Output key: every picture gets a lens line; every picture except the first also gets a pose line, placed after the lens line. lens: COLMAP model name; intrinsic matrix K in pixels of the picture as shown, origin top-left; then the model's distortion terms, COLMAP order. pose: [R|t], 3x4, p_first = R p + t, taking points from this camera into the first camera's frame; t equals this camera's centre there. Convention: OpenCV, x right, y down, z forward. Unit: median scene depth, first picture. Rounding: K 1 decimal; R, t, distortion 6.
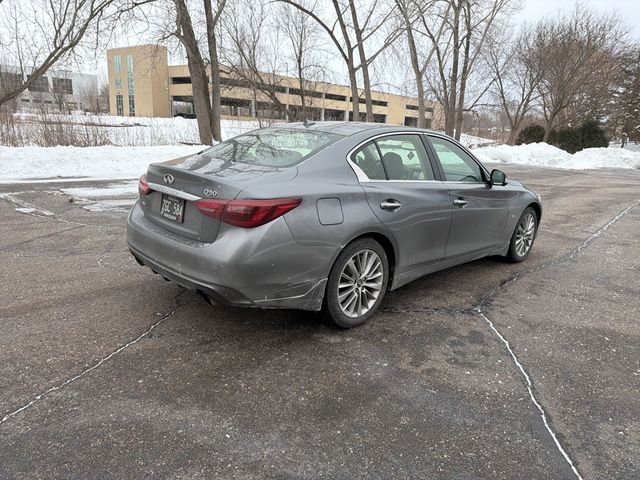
lens RADIAL K [[455.3, 0, 319.7], [0, 455.3, 241.4], [0, 0, 1]] dist [0.031443, -0.038817]
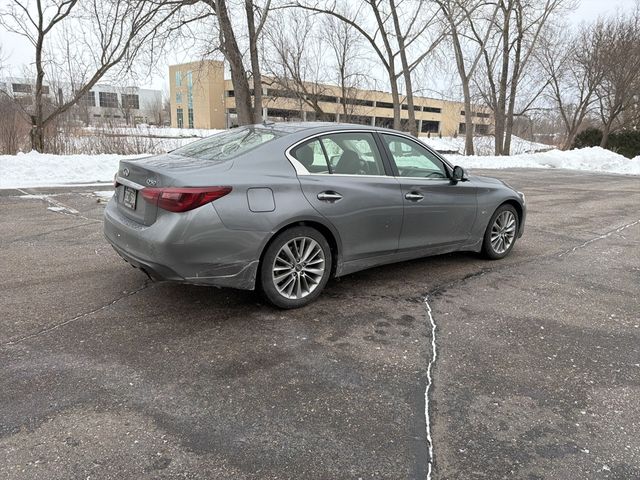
lens RADIAL K [[455.3, 0, 319.3], [0, 455.3, 242.2], [0, 0, 1]] dist [0.031443, -0.038817]
pose [[0.992918, 0.010612, -0.118329, 0.173288], [-0.012652, 0.999784, -0.016499, 0.031270], [0.118129, 0.017879, 0.992837, -0.048625]]
